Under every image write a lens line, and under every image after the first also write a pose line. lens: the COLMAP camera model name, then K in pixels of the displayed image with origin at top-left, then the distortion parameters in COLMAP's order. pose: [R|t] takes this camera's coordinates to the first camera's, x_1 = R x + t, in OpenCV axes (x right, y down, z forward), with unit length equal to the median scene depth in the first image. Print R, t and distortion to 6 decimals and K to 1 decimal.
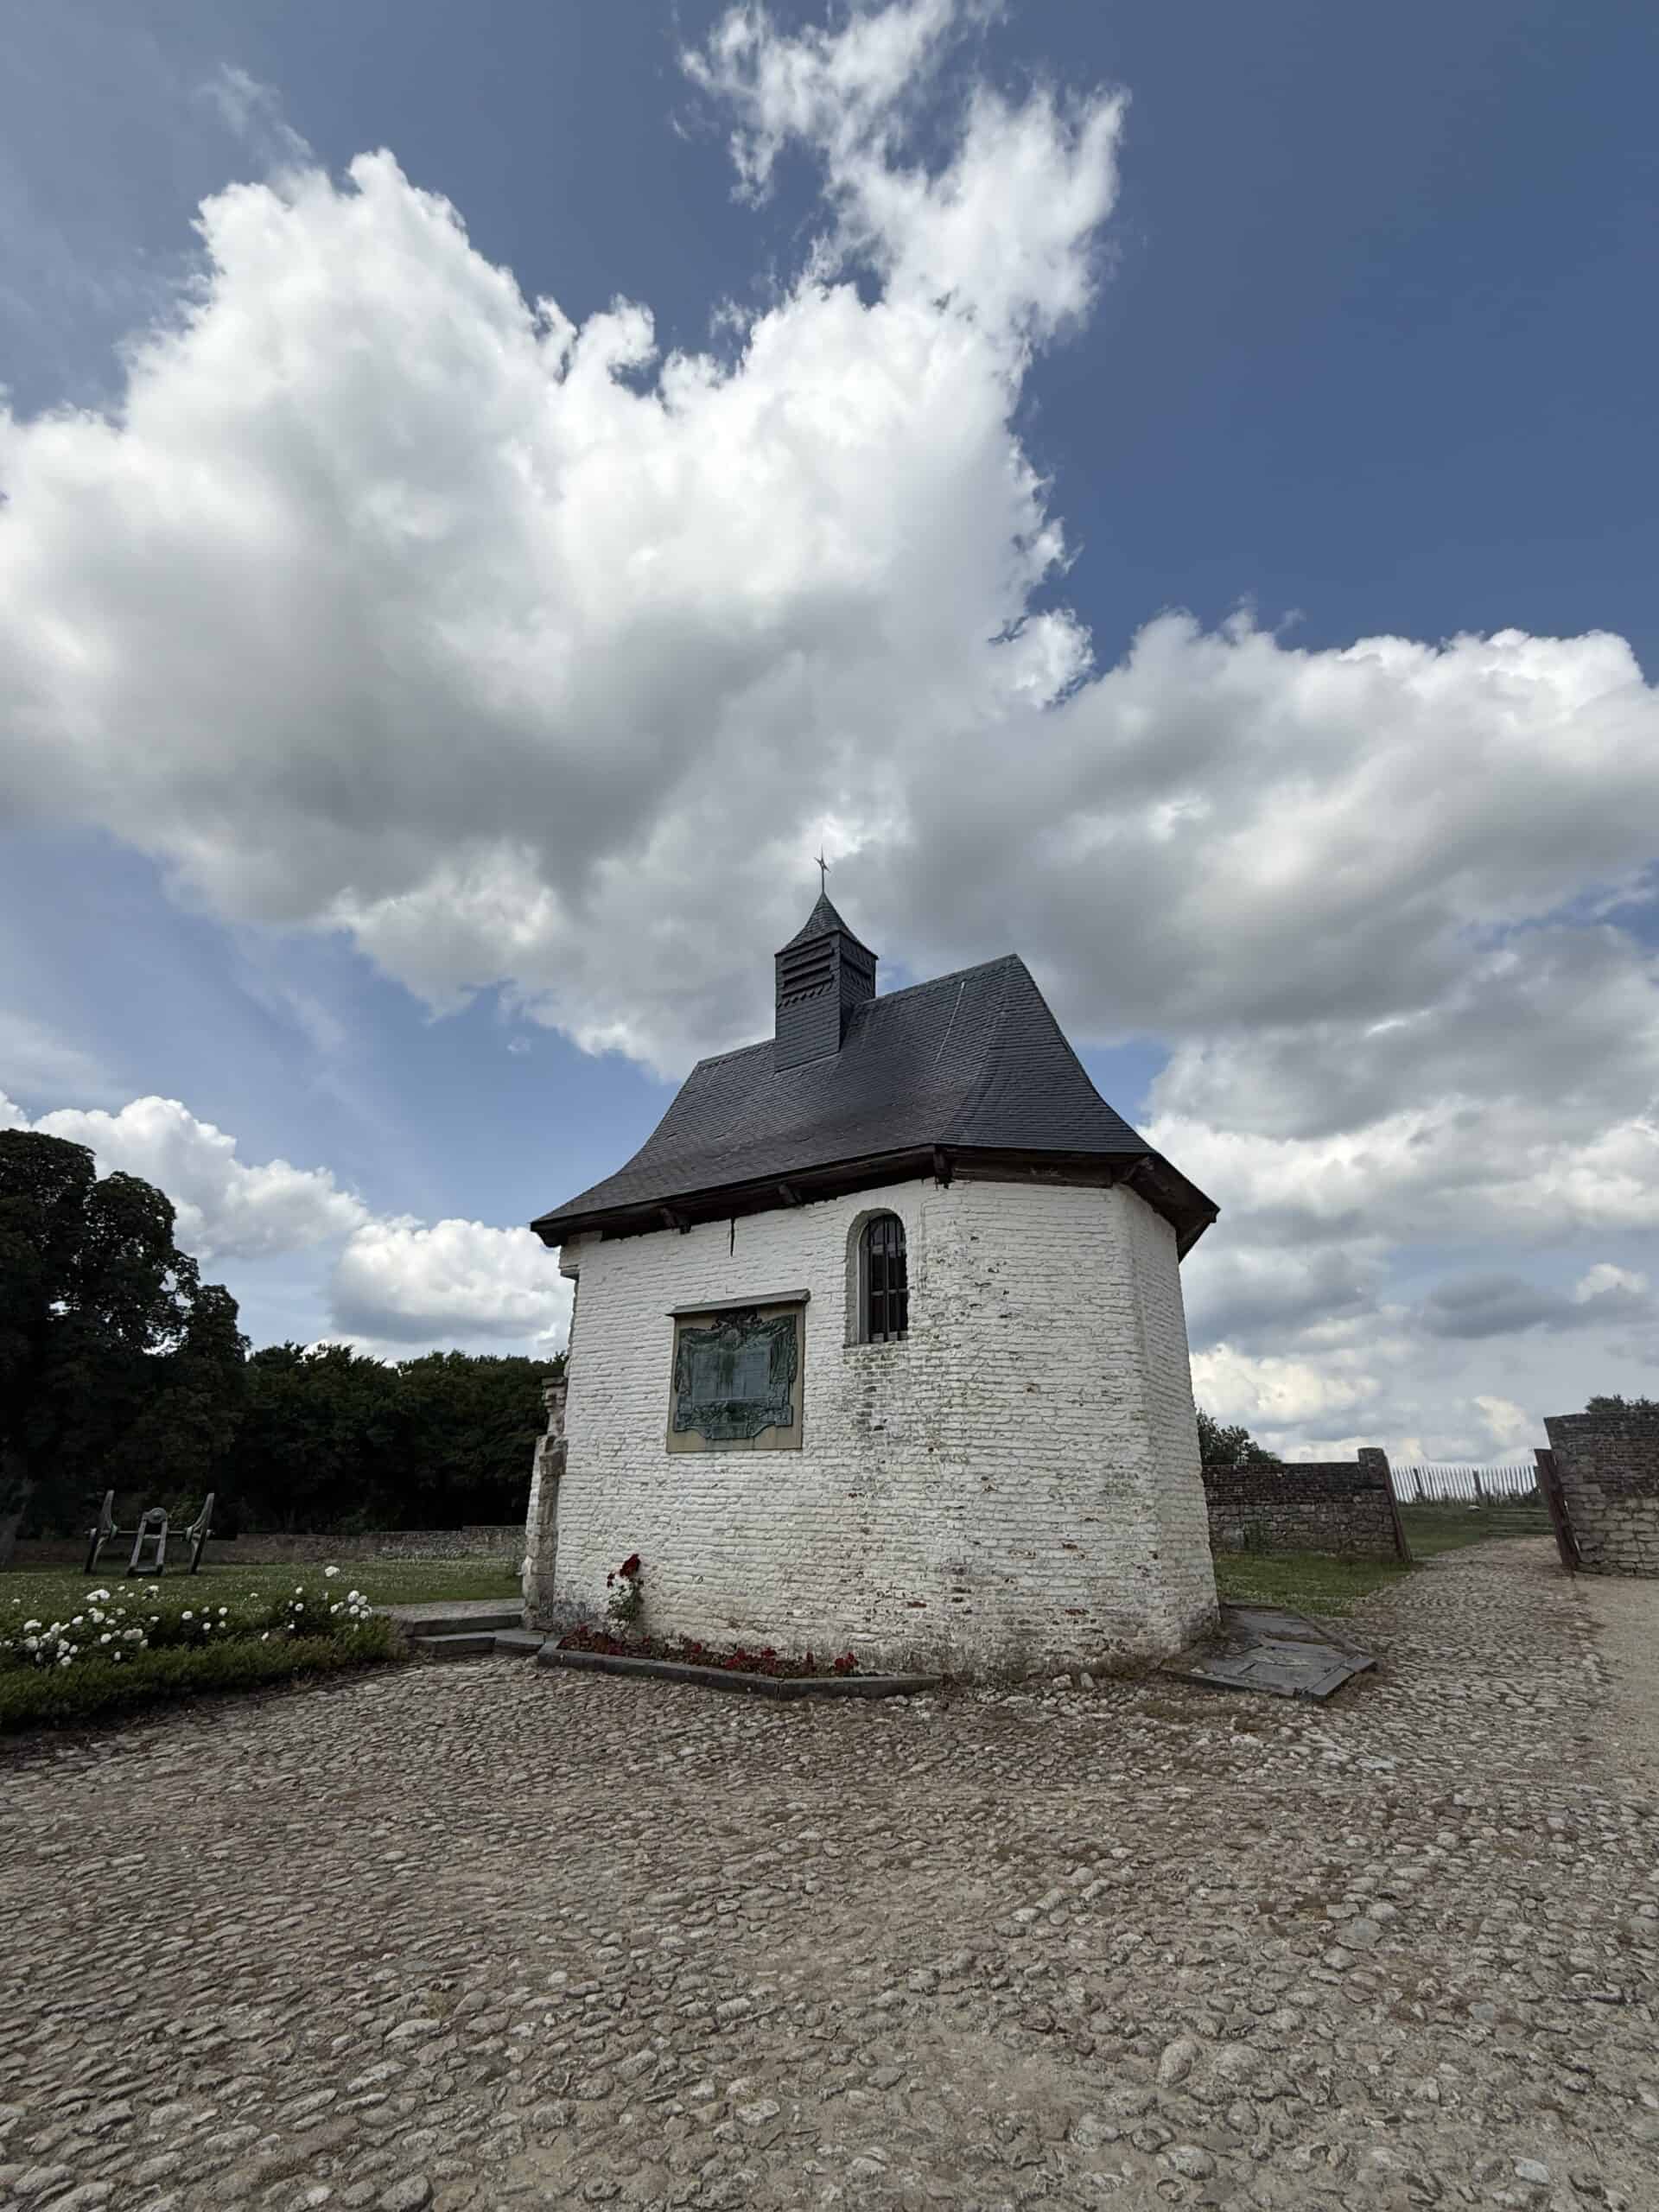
lens RADIAL K [[980.1, 0, 829.5], [0, 980.1, 1106.0], [0, 0, 1]] dist [0.001018, 0.000101]
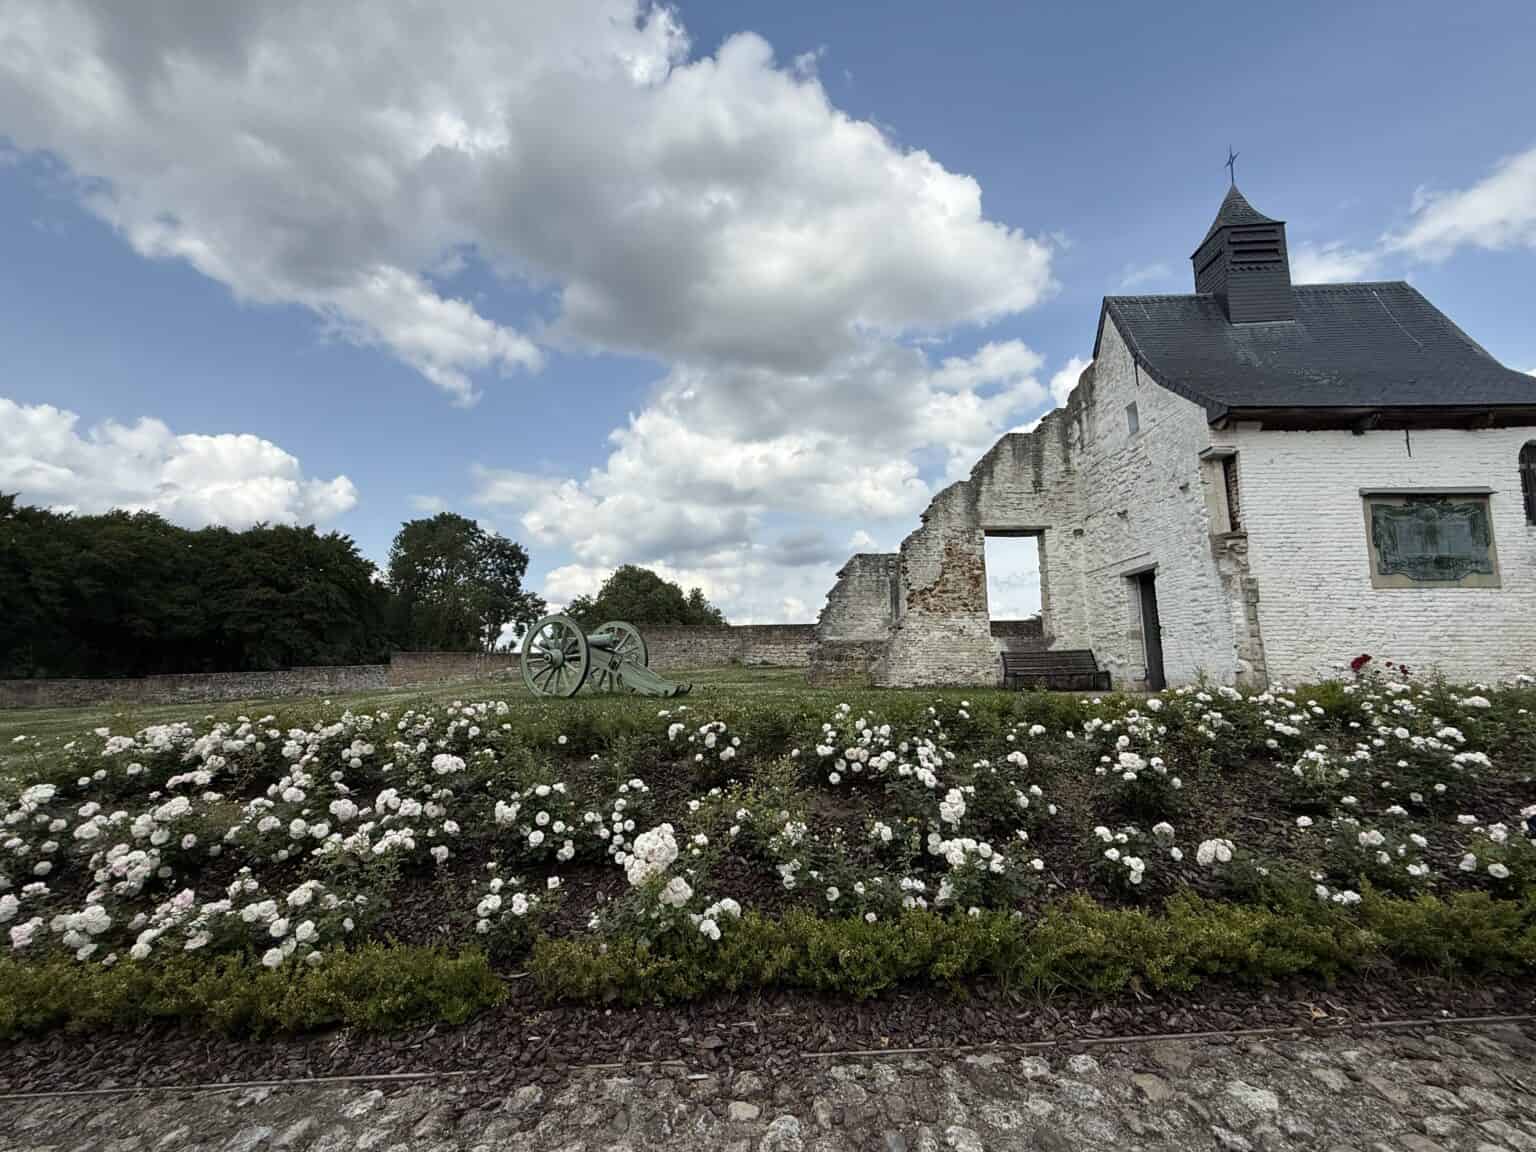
lens RADIAL K [[647.9, 0, 768.0], [0, 647.9, 576.0], [0, 0, 1]] dist [-0.011645, 0.000009]
pose [[0.857818, 0.053299, 0.511183, -1.269815], [-0.188411, 0.957977, 0.216289, 0.274616], [-0.478173, -0.281849, 0.831812, 0.594520]]
